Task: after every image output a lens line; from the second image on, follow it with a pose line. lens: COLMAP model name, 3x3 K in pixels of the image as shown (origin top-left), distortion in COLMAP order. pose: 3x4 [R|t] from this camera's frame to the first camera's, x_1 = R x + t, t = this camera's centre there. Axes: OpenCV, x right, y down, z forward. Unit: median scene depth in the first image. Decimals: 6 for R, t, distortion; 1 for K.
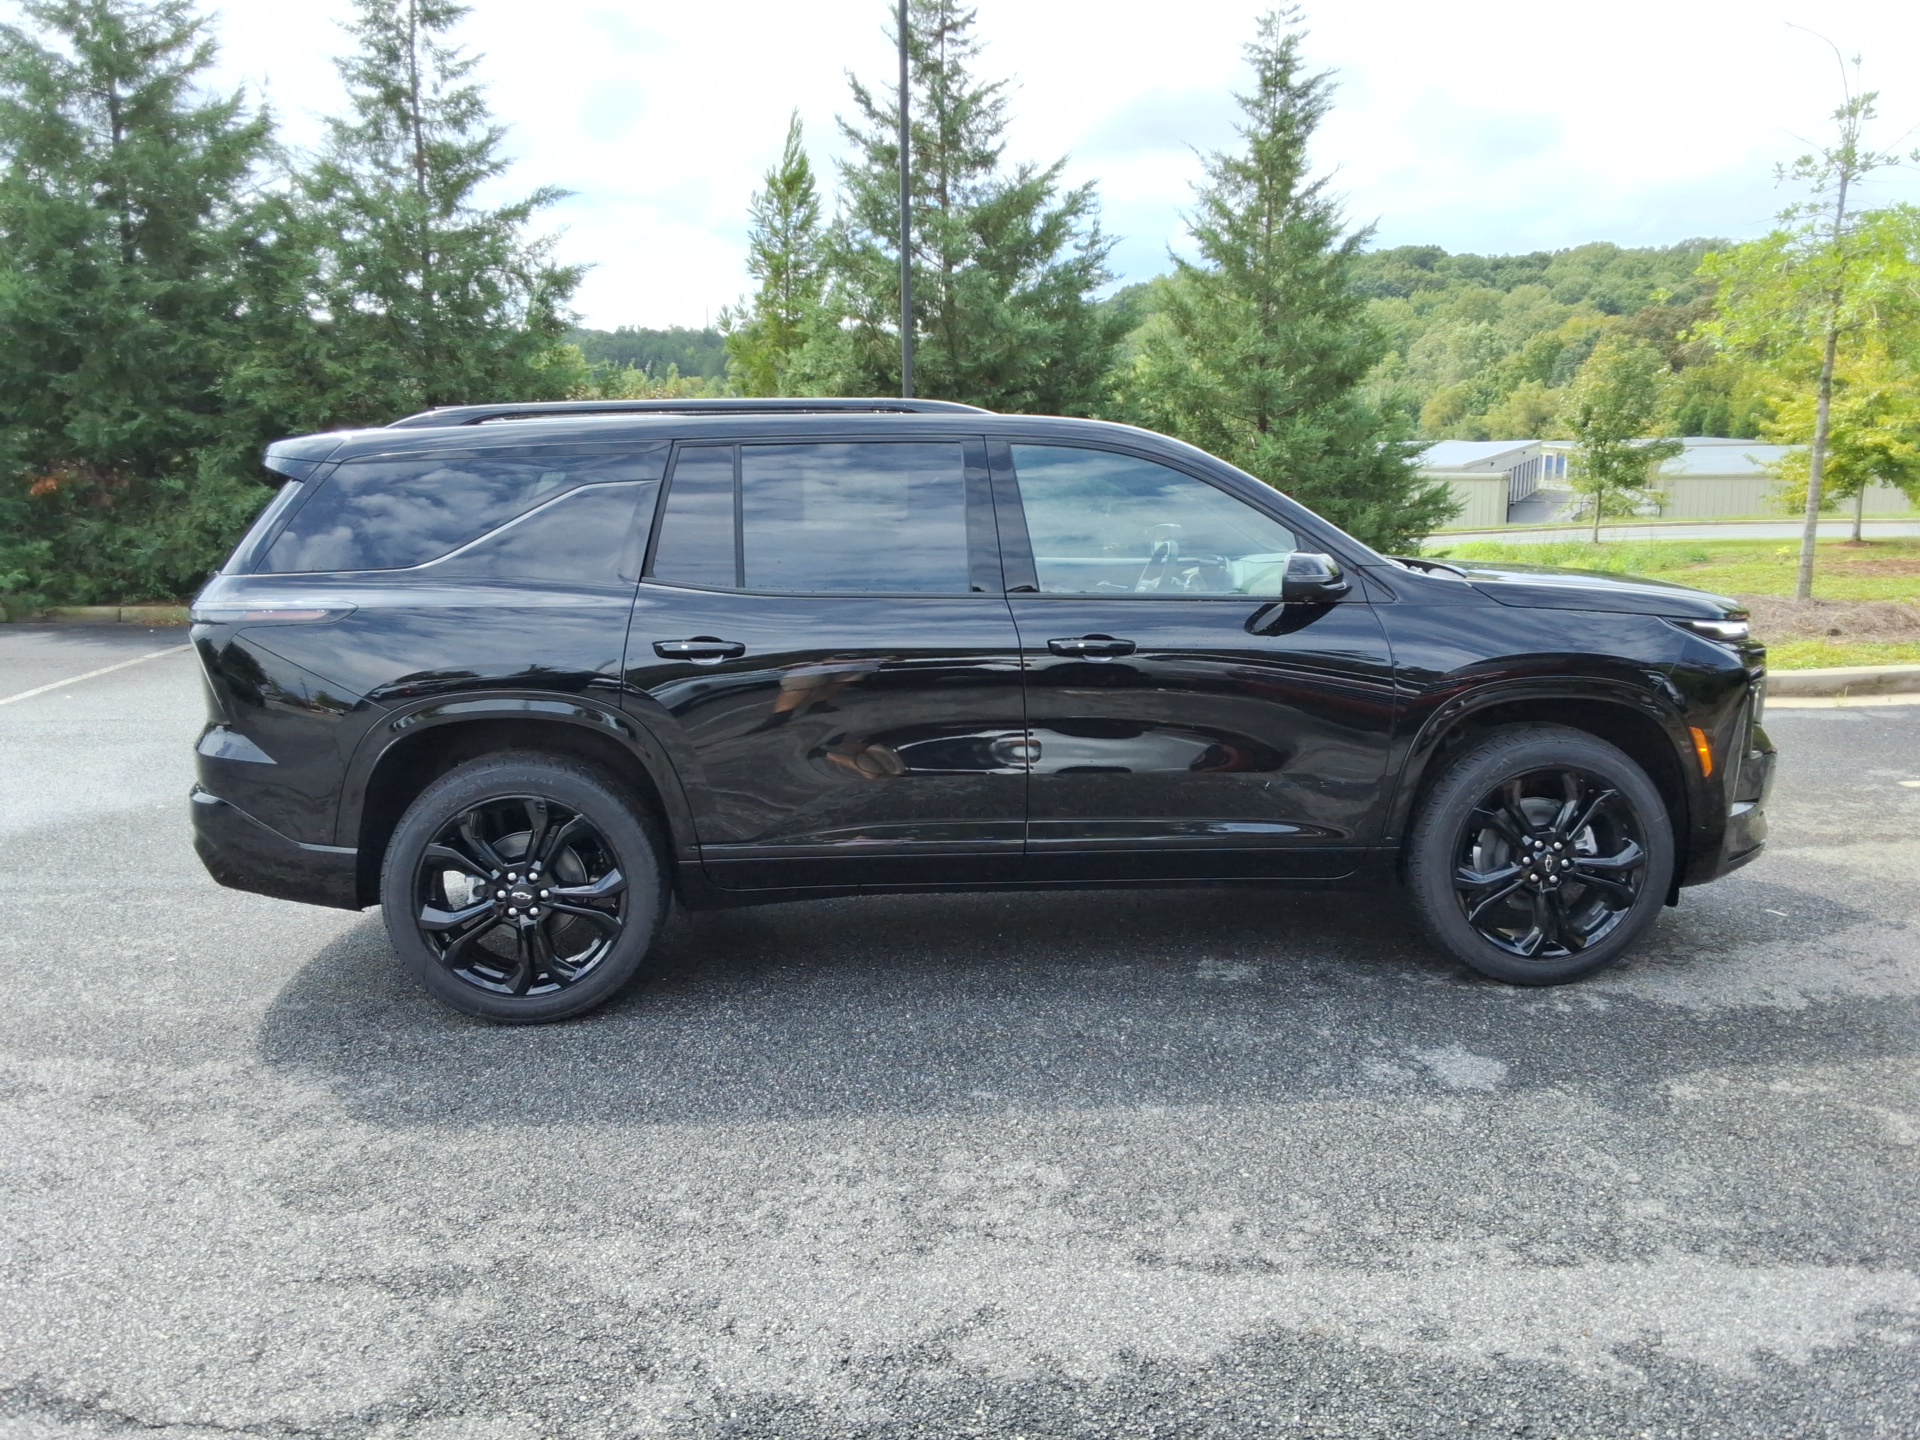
lens RADIAL K [[1505.4, 0, 960.0], [0, 1505.4, 720.0], [0, 0, 1]] dist [0.108979, -0.170275]
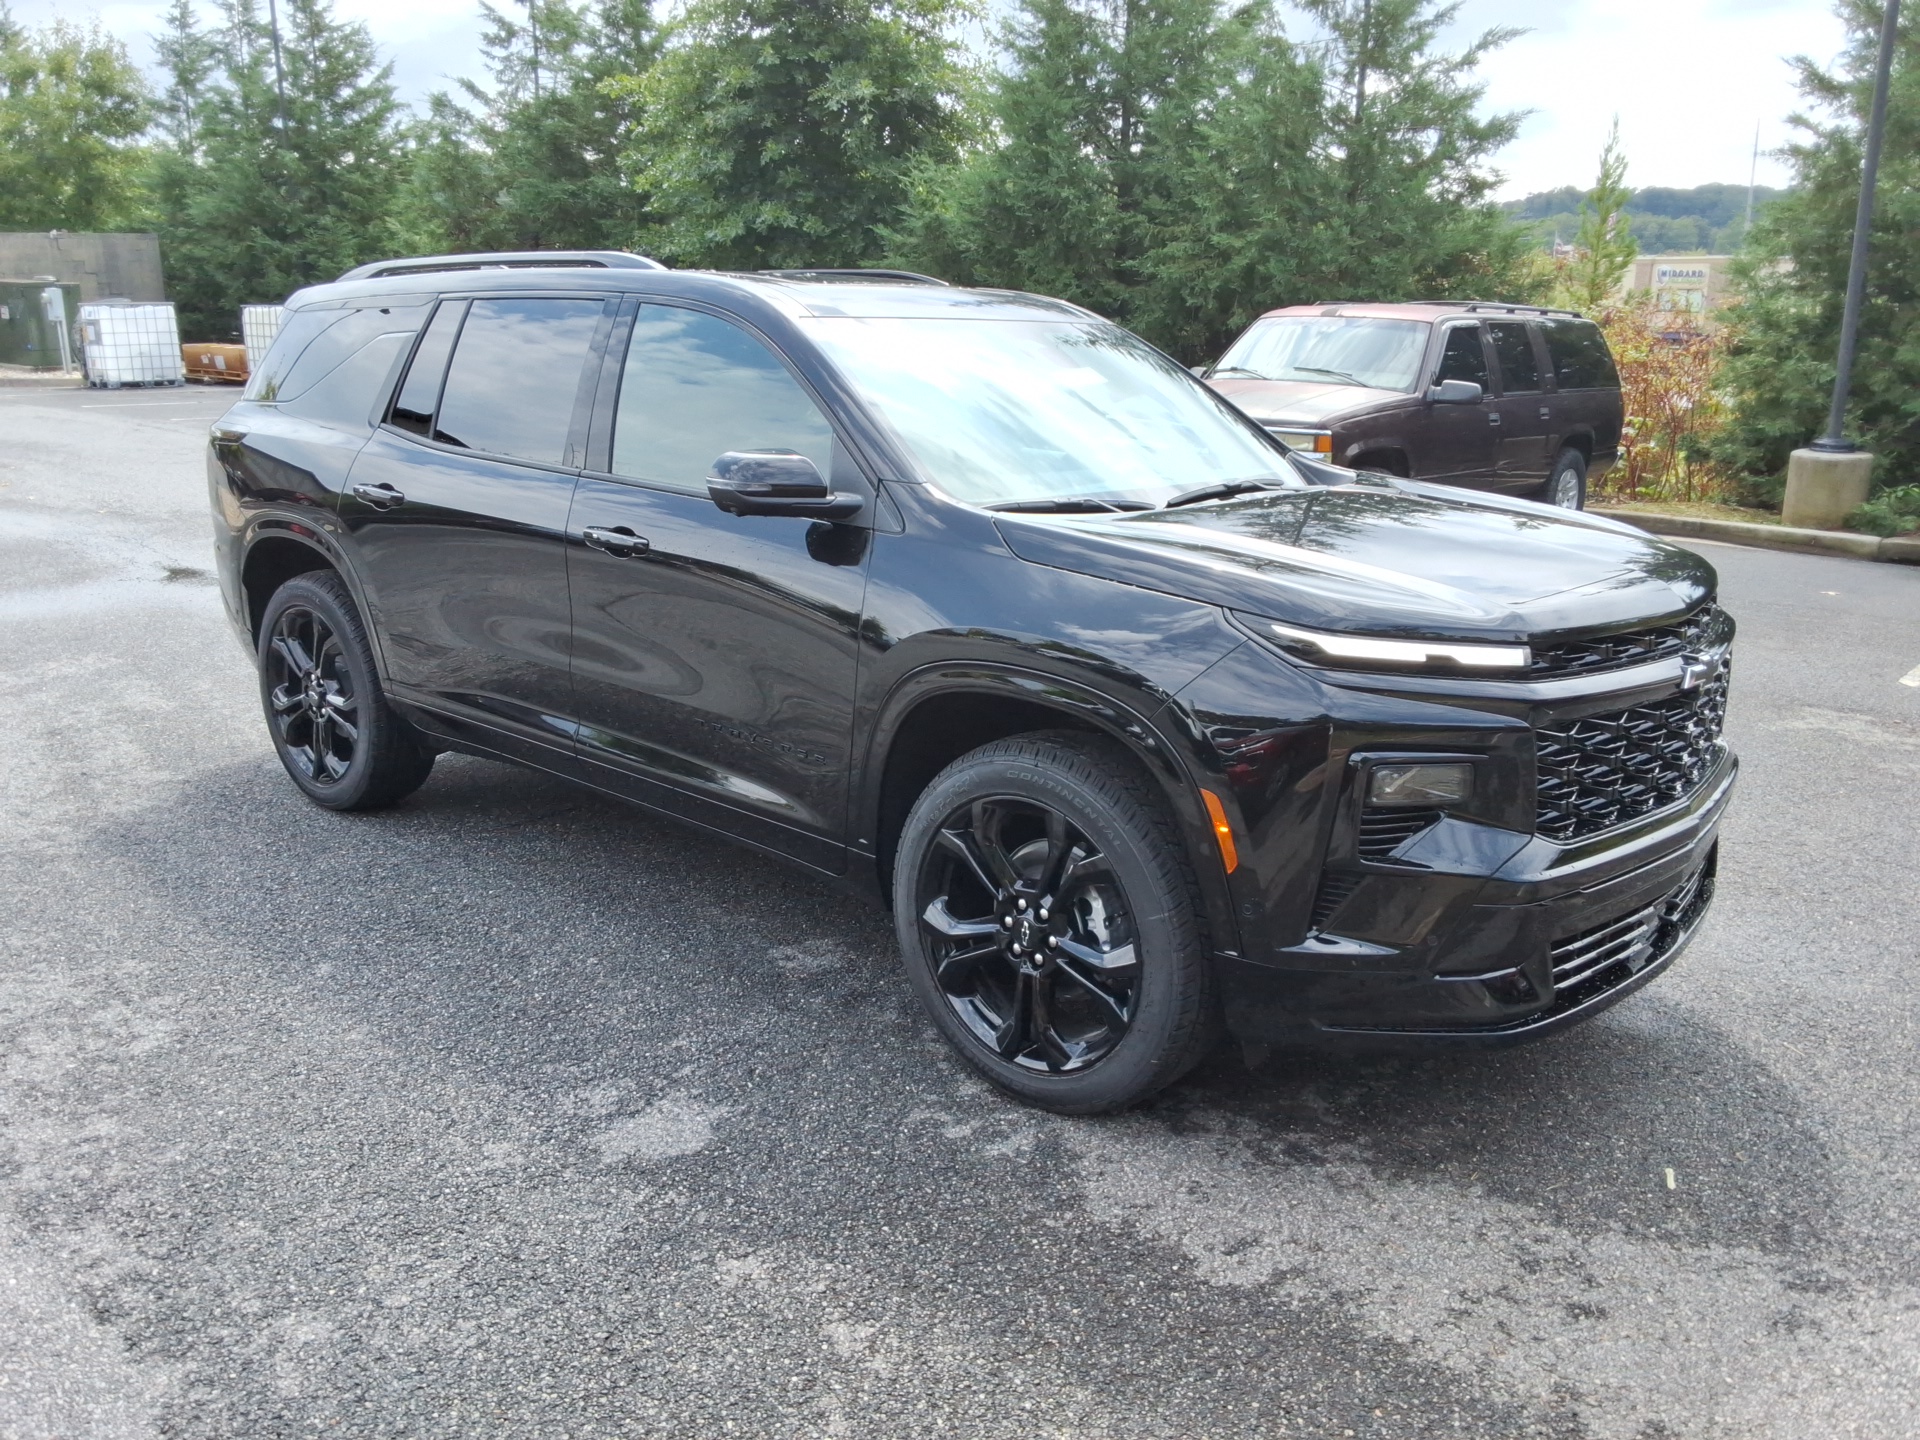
lens RADIAL K [[1505.4, 0, 960.0], [0, 1505.4, 720.0], [0, 0, 1]] dist [0.108979, -0.170275]
pose [[0.704998, 0.195775, -0.681652, 1.074145], [-0.142307, 0.980646, 0.134468, -0.117935], [0.694785, 0.002204, 0.719214, 0.643384]]
